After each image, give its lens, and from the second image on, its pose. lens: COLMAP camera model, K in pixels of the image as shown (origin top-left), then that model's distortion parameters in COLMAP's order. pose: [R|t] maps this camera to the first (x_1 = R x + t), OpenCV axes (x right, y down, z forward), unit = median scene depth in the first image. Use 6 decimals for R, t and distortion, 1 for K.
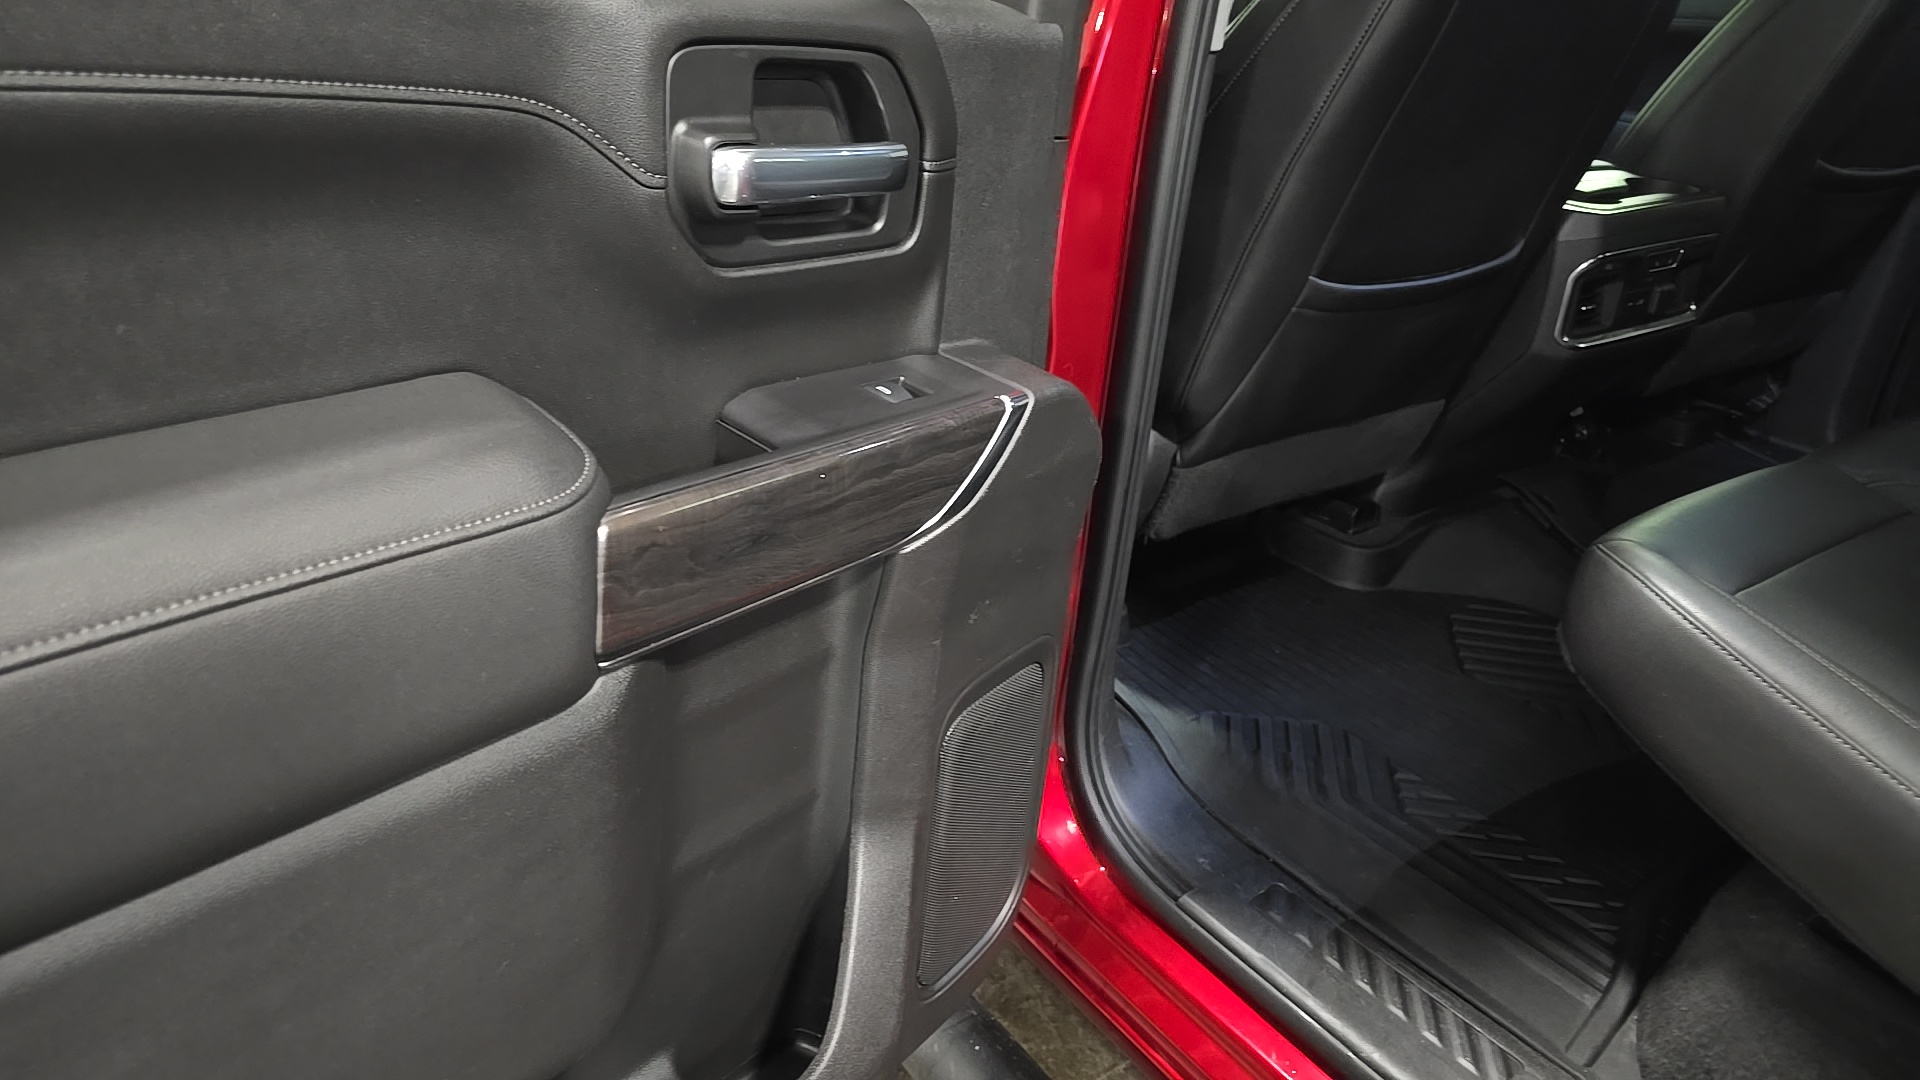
lens RADIAL K [[1273.8, 0, 960.0], [0, 1273.8, 540.0], [0, 0, 1]] dist [-0.000165, -0.001214]
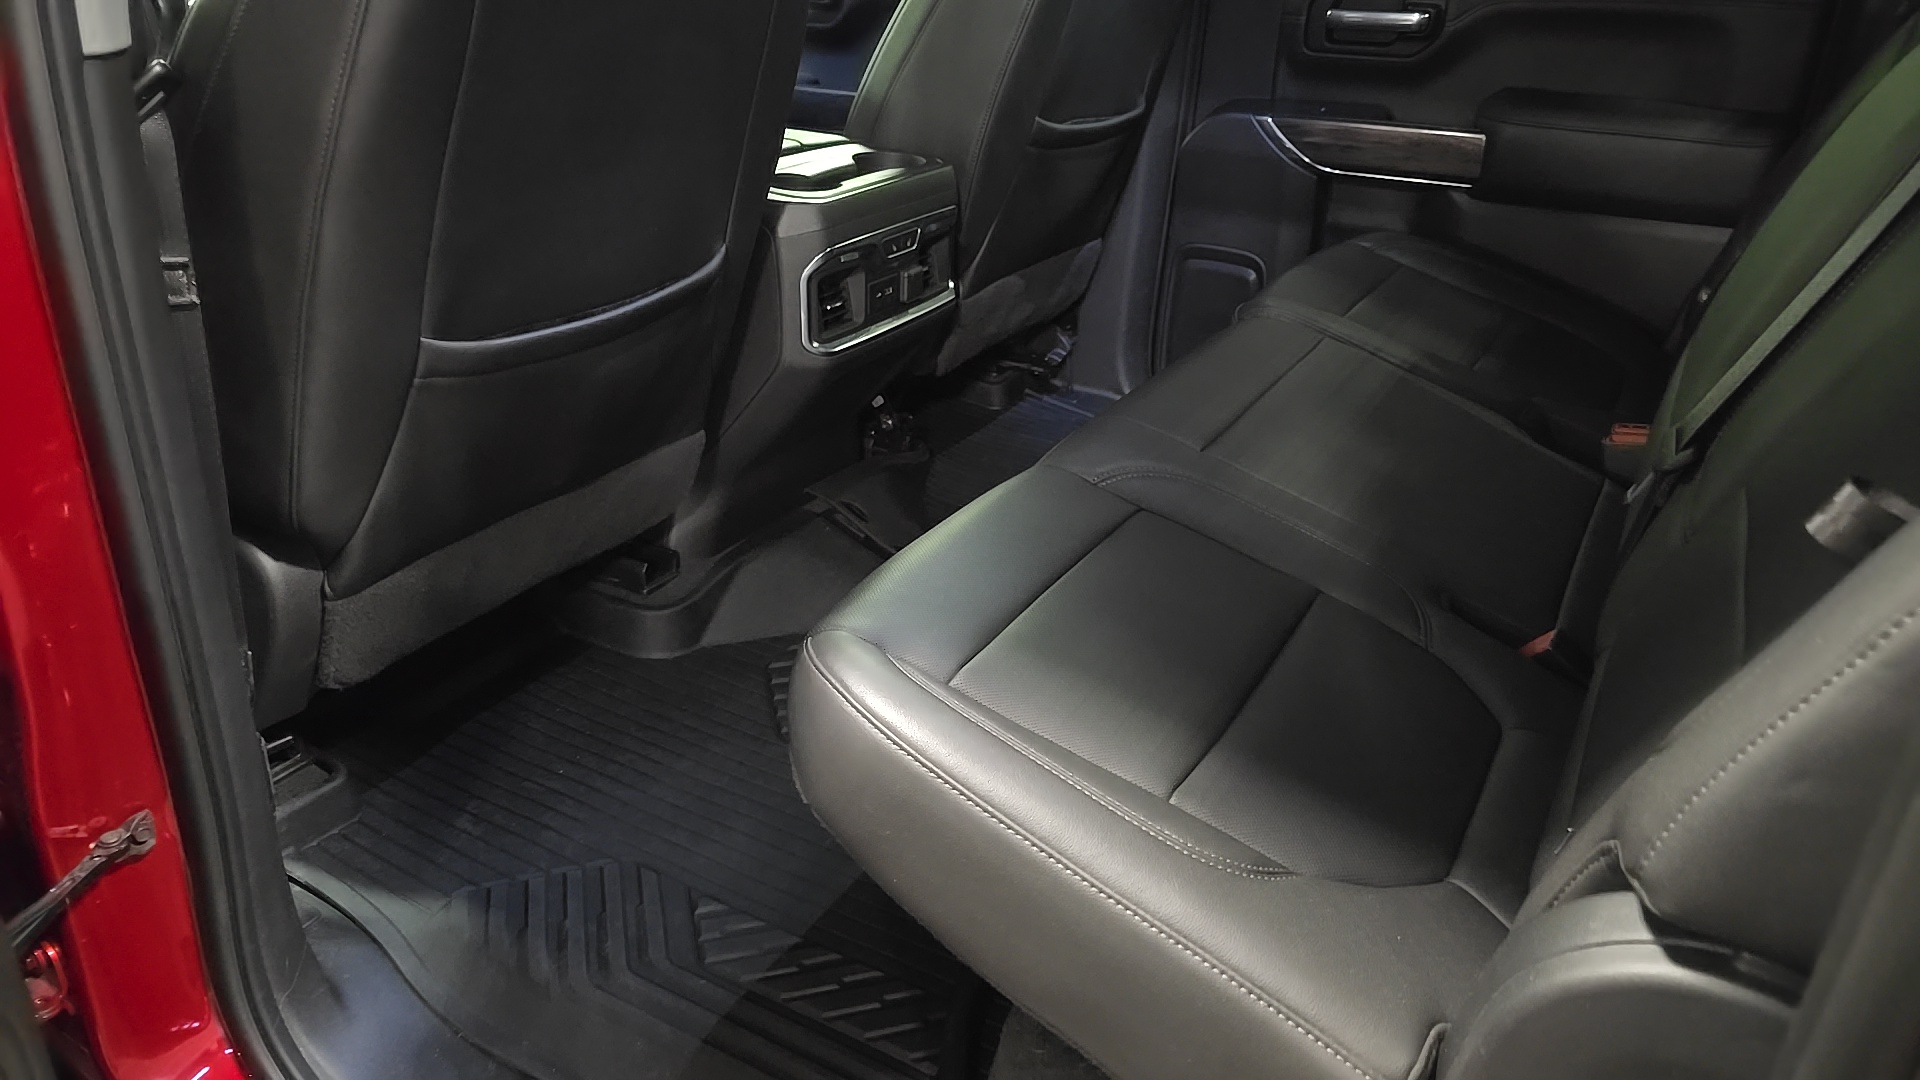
lens RADIAL K [[1281.8, 0, 967.7], [0, 1281.8, 545.7], [0, 0, 1]] dist [0.059404, -0.054475]
pose [[0.894516, -0.202824, 0.398376, 0.186227], [0.192502, 0.979060, 0.066220, -0.060015], [-0.403465, 0.017453, 0.914828, 0.138169]]
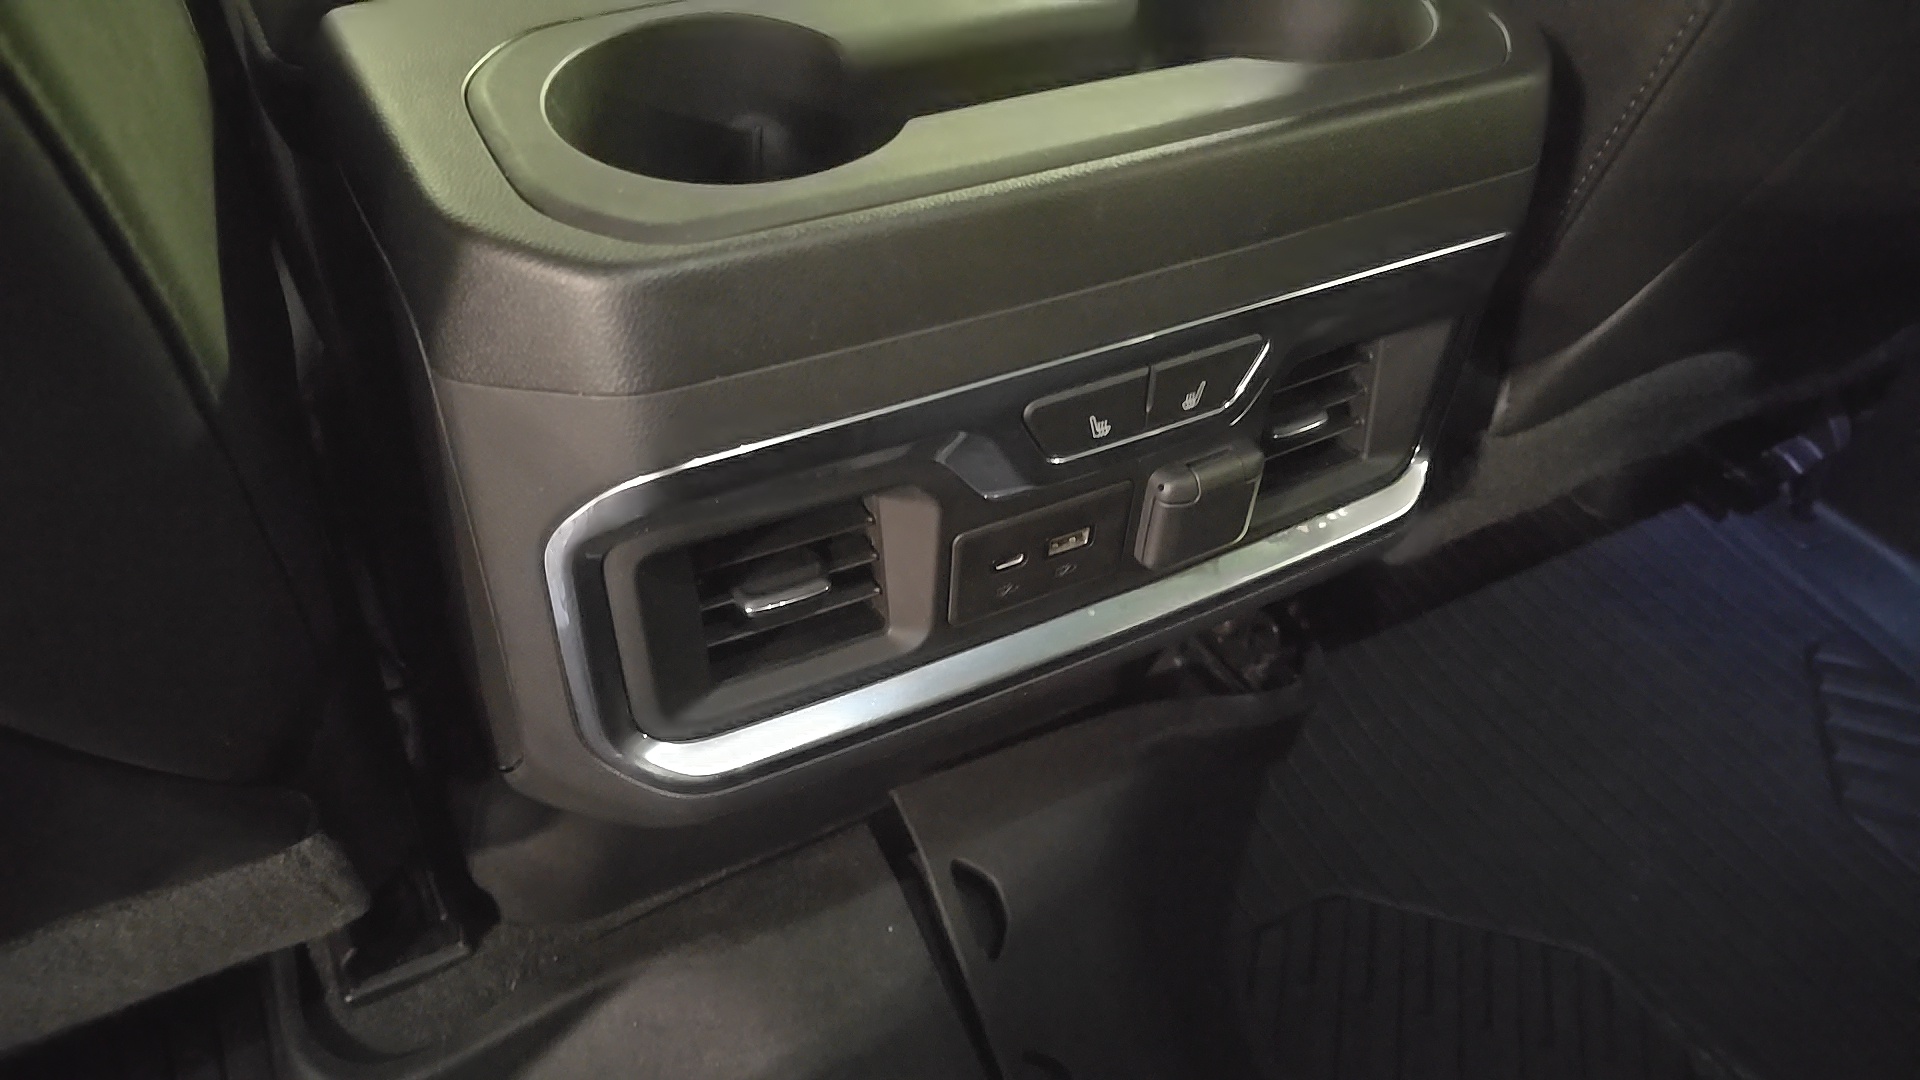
lens RADIAL K [[1281.8, 0, 967.7], [0, 1281.8, 545.7], [0, 0, 1]] dist [0.059404, -0.054475]
pose [[0.995420, 0.071857, -0.063053, 0.553498], [-0.050891, 0.956639, 0.286794, -0.266529], [0.080927, -0.282272, 0.955915, 0.801463]]
